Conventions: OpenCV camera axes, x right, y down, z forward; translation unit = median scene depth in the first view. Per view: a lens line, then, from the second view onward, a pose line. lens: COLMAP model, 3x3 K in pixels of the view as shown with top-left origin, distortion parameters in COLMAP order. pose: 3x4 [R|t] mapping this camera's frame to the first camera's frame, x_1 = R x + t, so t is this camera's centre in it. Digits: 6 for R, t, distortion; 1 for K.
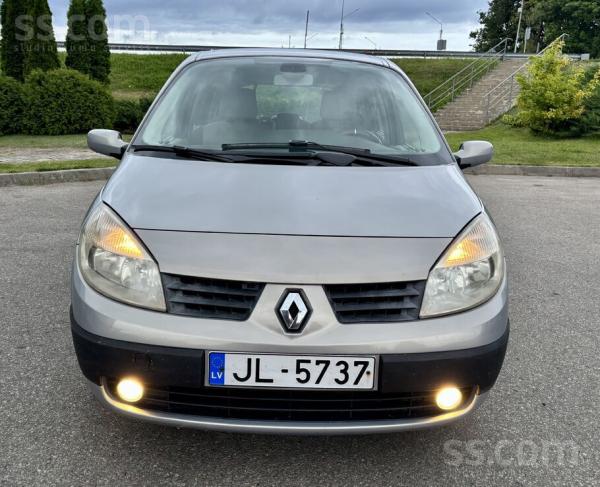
lens RADIAL K [[560.3, 0, 289.0], [0, 560.3, 244.6], [0, 0, 1]] dist [0.018312, -0.004034]
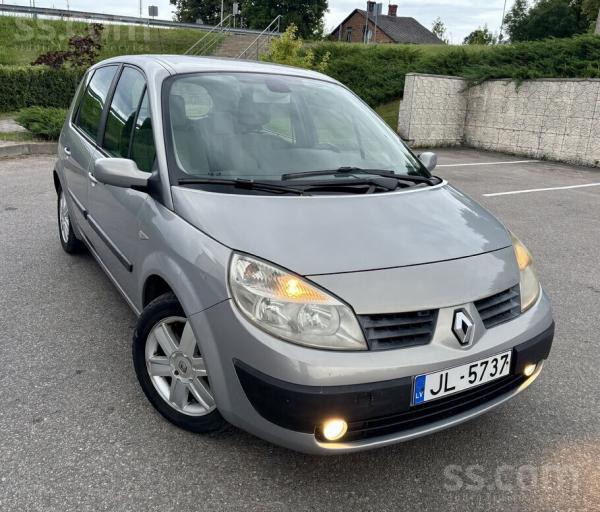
lens RADIAL K [[552.0, 0, 300.0], [0, 552.0, 256.0], [0, 0, 1]] dist [-0.000612, 0.024054]
pose [[0.862187, -0.134712, 0.488351, -0.824752], [0.093711, 0.989770, 0.107580, -0.187721], [-0.497847, -0.046990, 0.865991, 0.147796]]
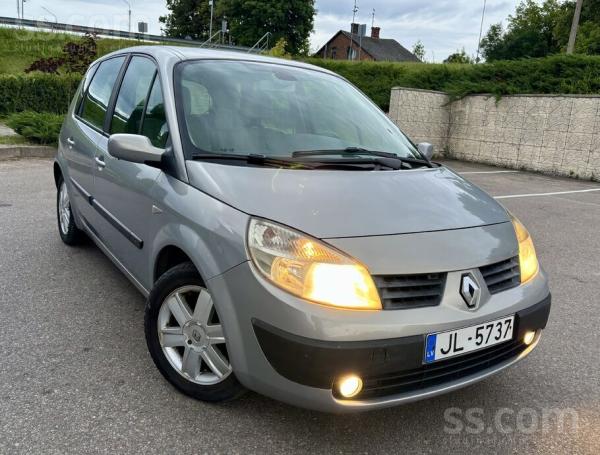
lens RADIAL K [[542.7, 0, 313.1], [0, 542.7, 247.8], [0, 0, 1]] dist [0.009539, 0.005940]
pose [[0.835700, -0.112969, 0.537442, -0.903431], [0.088357, 0.993523, 0.071445, -0.093264], [-0.542032, -0.012220, 0.840269, 0.157673]]
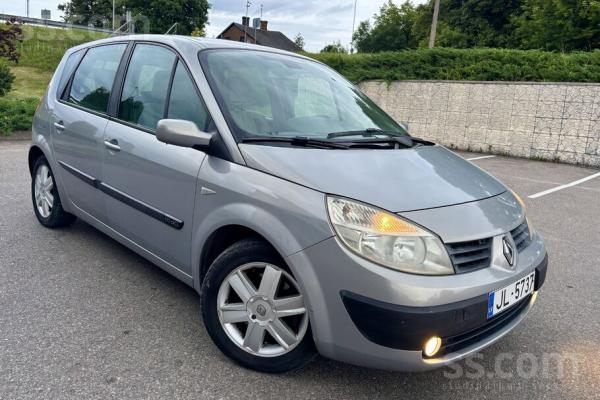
lens RADIAL K [[483.3, 0, 300.0], [0, 483.3, 200.0], [0, 0, 1]] dist [0.007527, 0.008811]
pose [[0.717147, -0.129342, 0.684814, -1.183384], [0.120578, 0.990836, 0.060870, -0.151356], [-0.686412, 0.038921, 0.726171, 0.439747]]
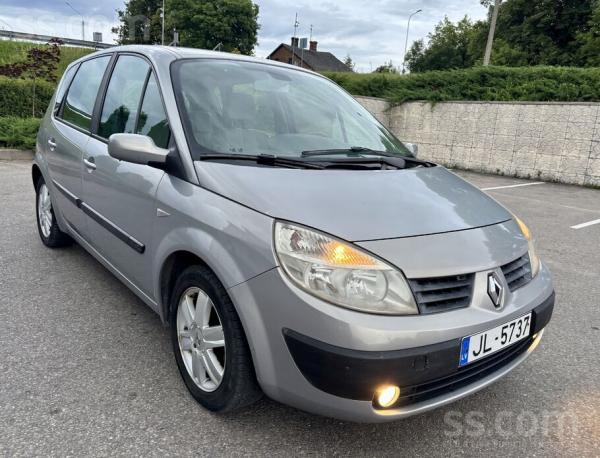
lens RADIAL K [[485.2, 0, 304.0], [0, 485.2, 244.8], [0, 0, 1]] dist [0.011317, -0.002665]
pose [[0.779971, -0.137842, 0.610446, -0.944008], [0.103838, 0.990425, 0.090969, -0.121667], [-0.617140, -0.007566, 0.786817, 0.395015]]
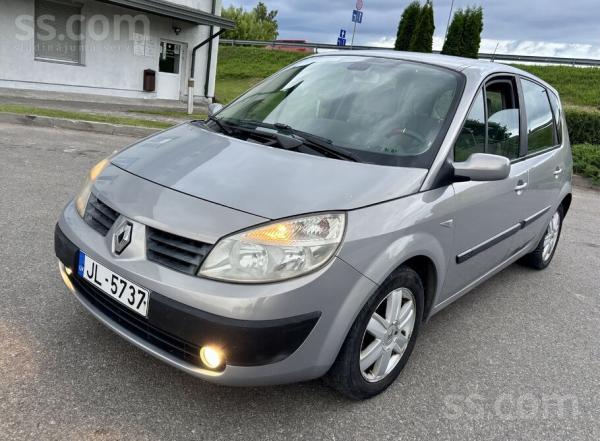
lens RADIAL K [[493.1, 0, 300.0], [0, 493.1, 220.5], [0, 0, 1]] dist [0.004001, 0.002449]
pose [[0.765974, 0.230313, -0.600200, 0.966046], [-0.242119, 0.968229, 0.062544, -0.089013], [0.595535, 0.097413, 0.797401, 0.319598]]
